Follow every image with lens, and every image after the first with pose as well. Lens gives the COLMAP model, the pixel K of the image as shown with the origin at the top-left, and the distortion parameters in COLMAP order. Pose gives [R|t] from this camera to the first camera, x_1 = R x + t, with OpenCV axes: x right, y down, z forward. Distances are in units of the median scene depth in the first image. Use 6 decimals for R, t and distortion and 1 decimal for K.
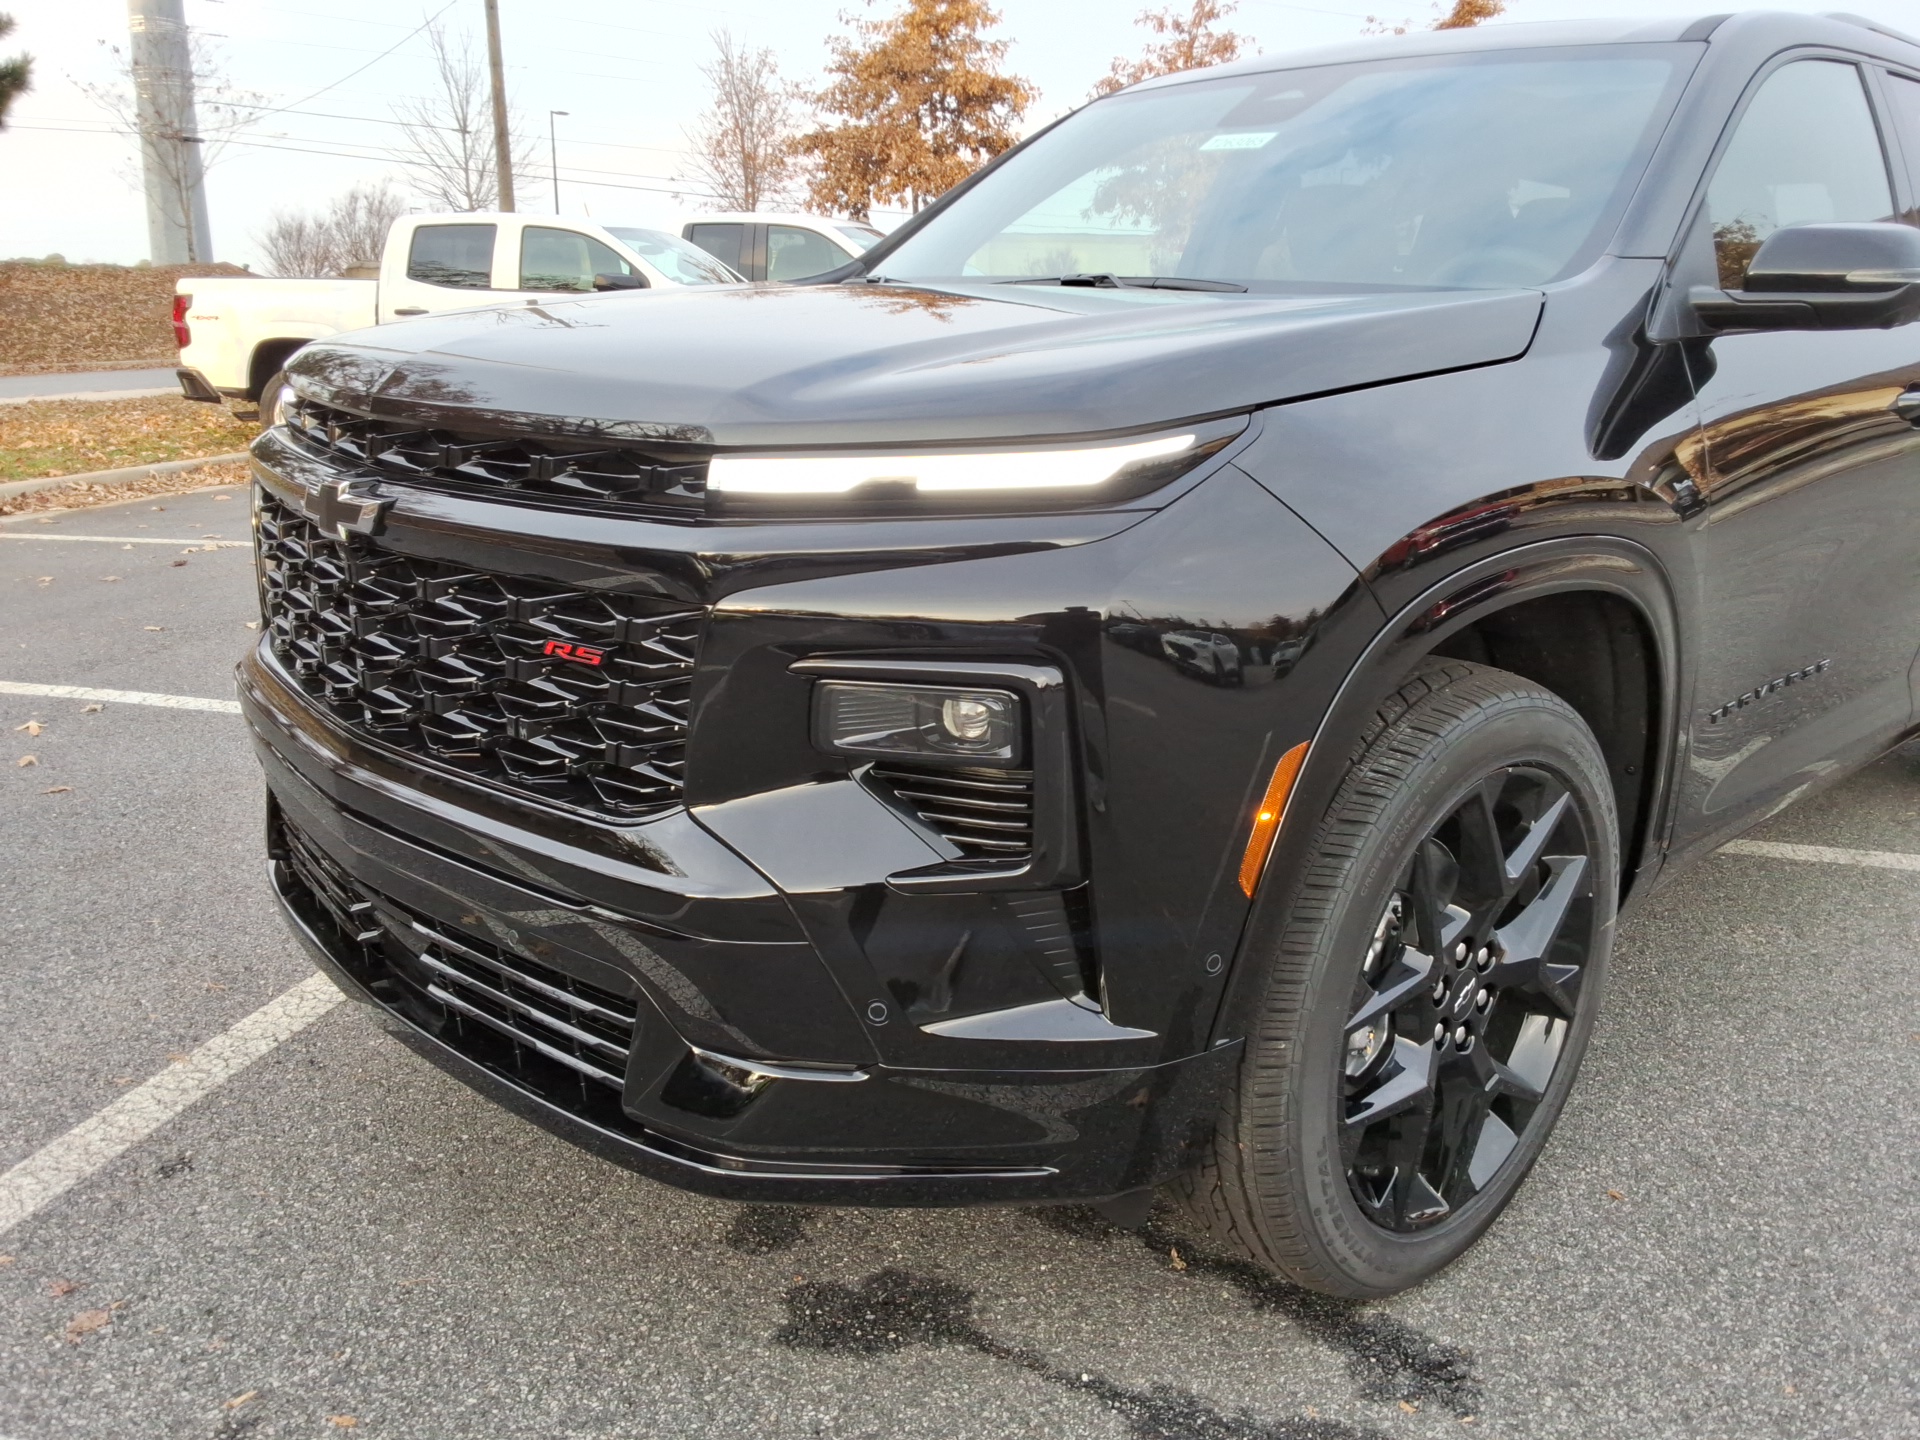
lens RADIAL K [[1528.4, 0, 979.9], [0, 1528.4, 715.8], [0, 0, 1]] dist [0.088809, -0.131259]
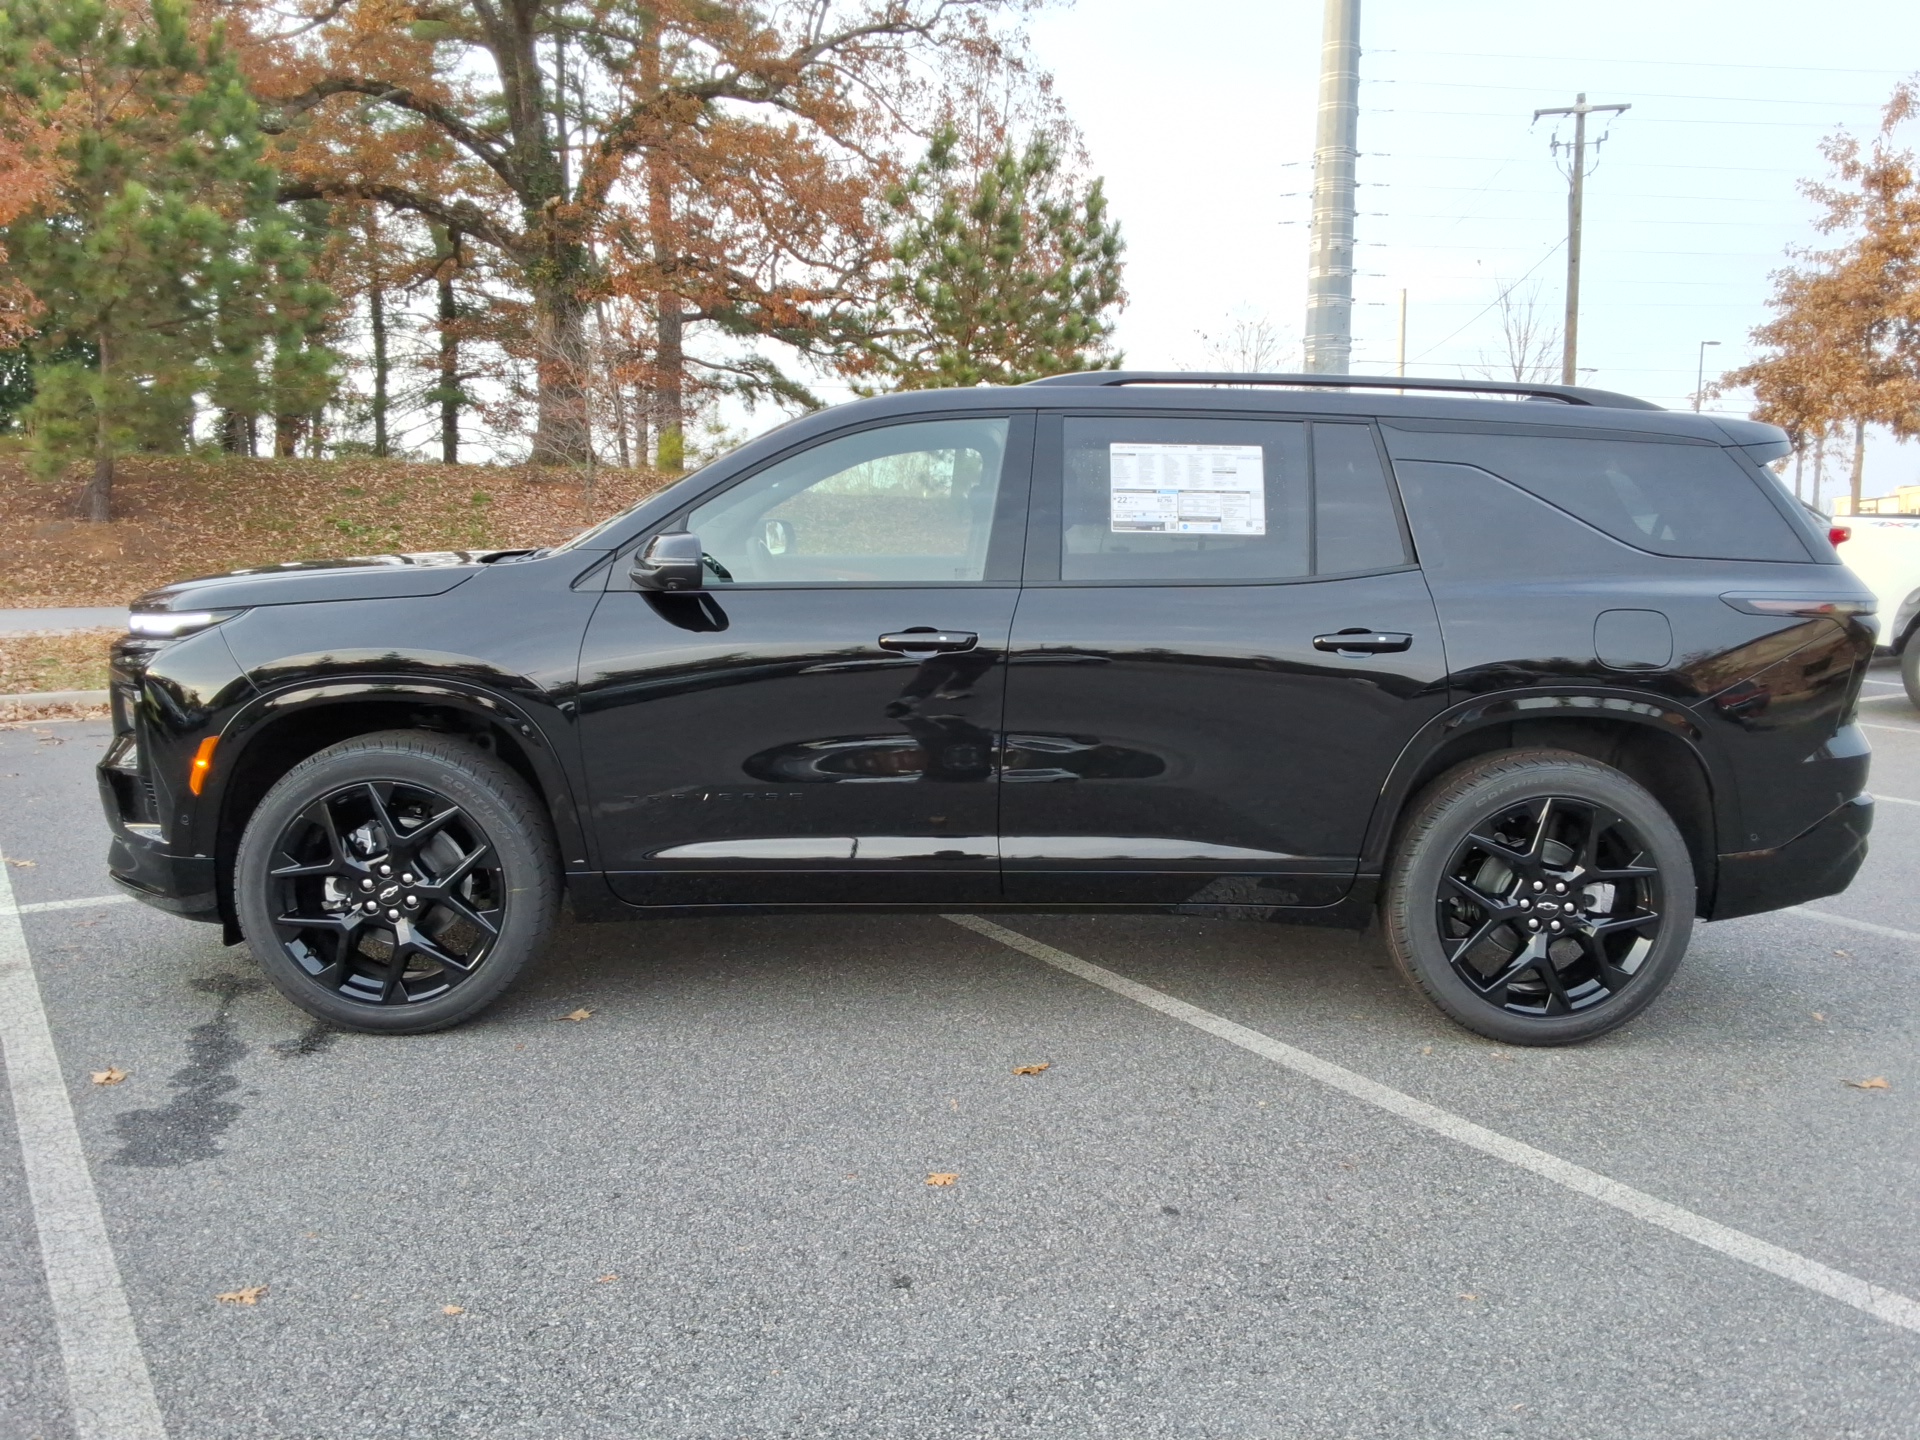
lens RADIAL K [[1528.4, 0, 968.8], [0, 1528.4, 720.1], [0, 0, 1]] dist [0.088809, -0.131259]
pose [[0.743574, 0.088542, -0.662766, 1.923051], [-0.177776, 0.981698, -0.068301, -0.038828], [0.644588, 0.168610, 0.745705, -0.079795]]
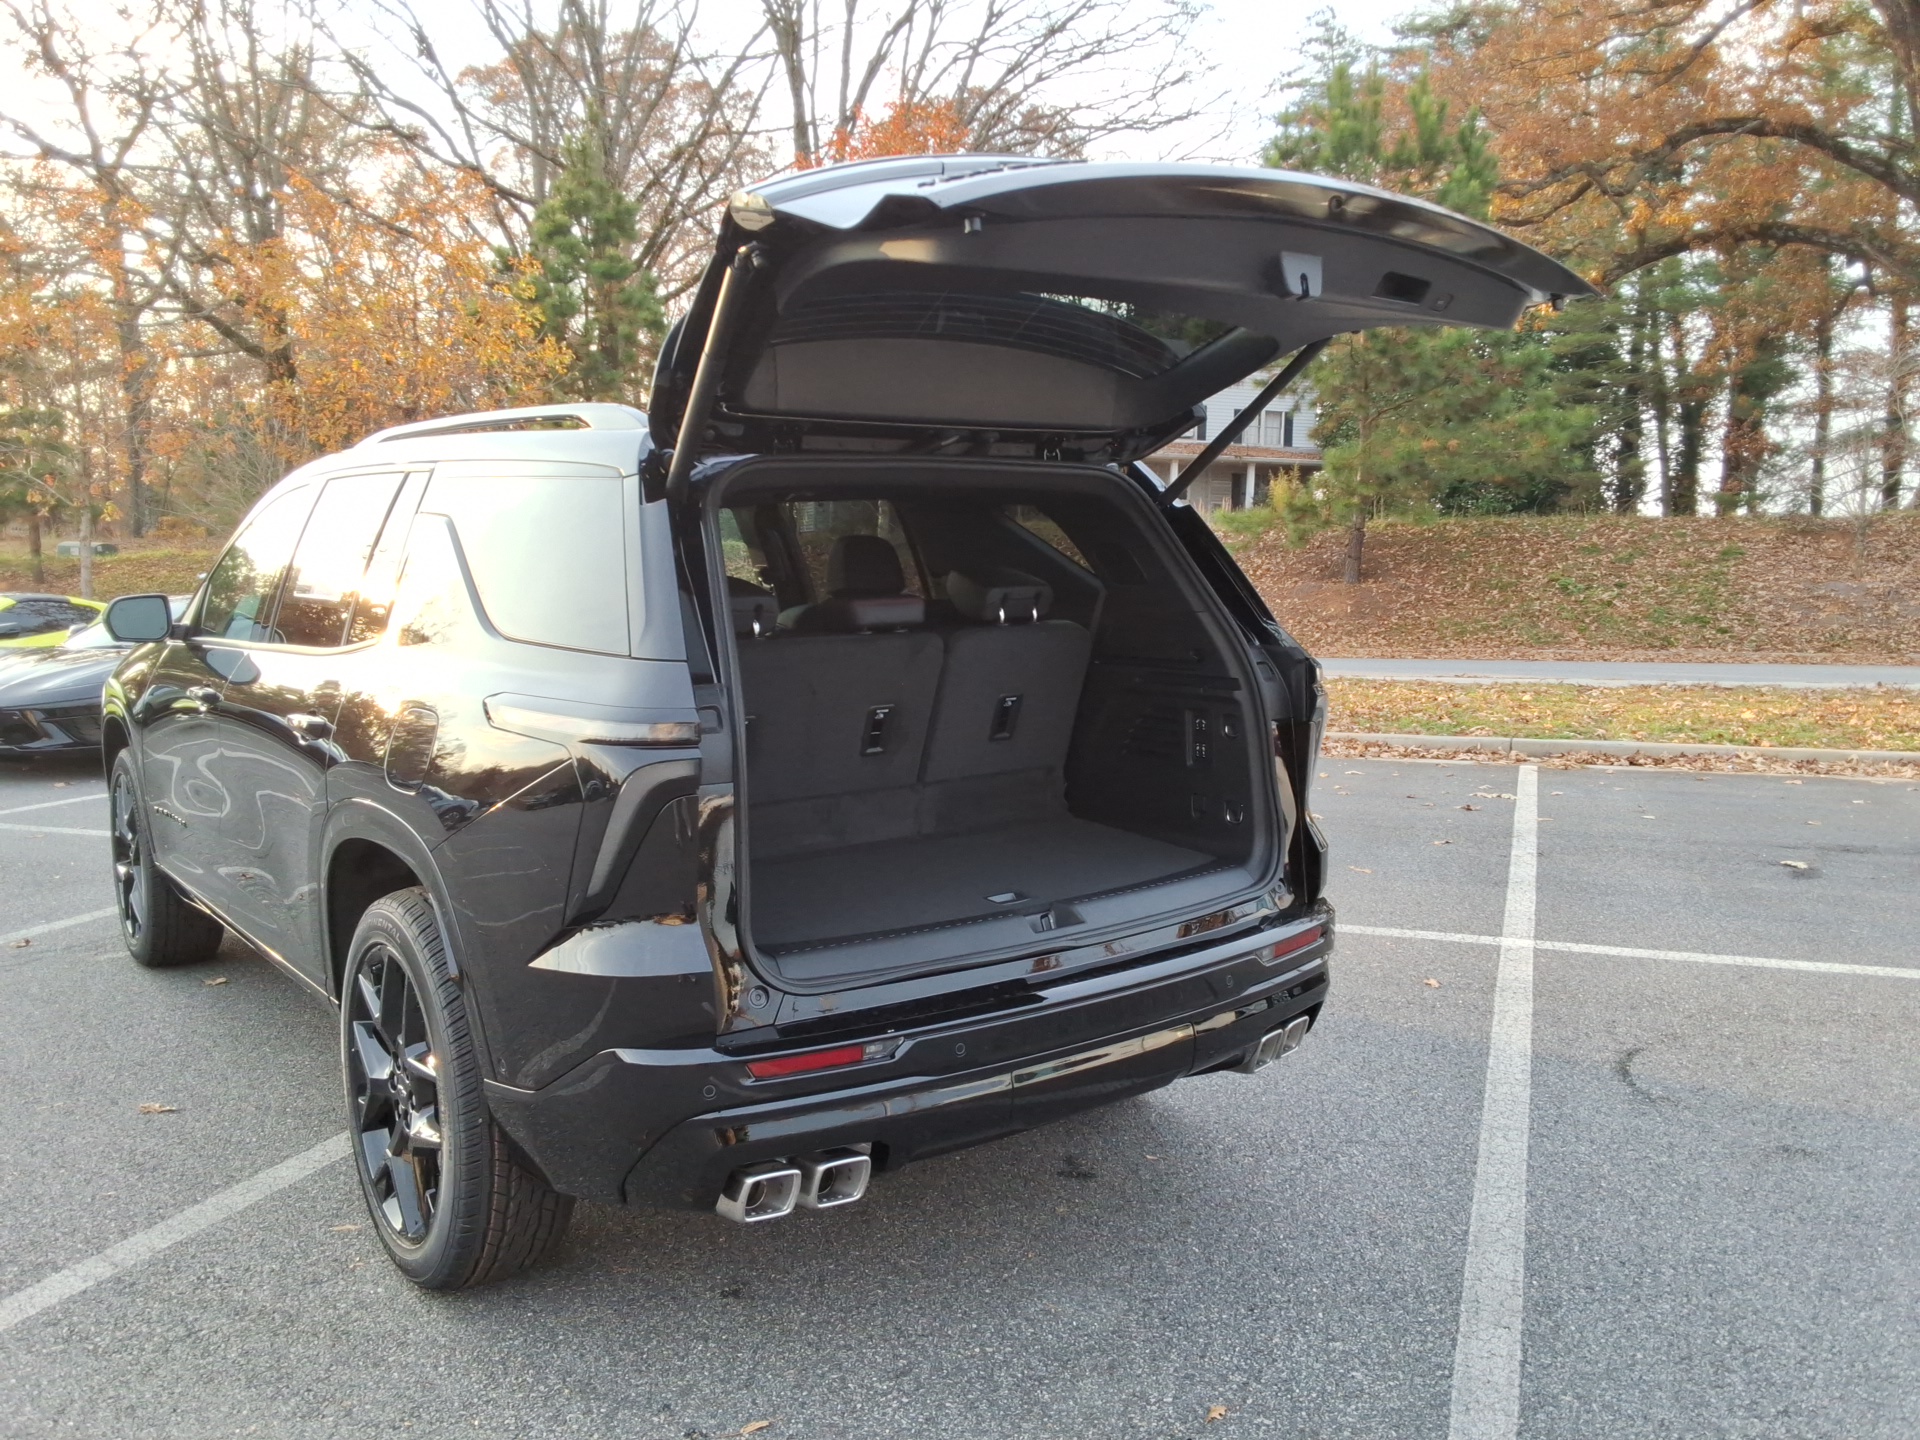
lens RADIAL K [[1528.4, 0, 960.3], [0, 1528.4, 716.7], [0, 0, 1]] dist [0.088809, -0.131259]
pose [[-0.095665, 0.088778, -0.991447, 2.539512], [-0.253436, 0.961020, 0.110507, -0.664470], [0.962610, 0.261840, -0.069436, 2.221531]]
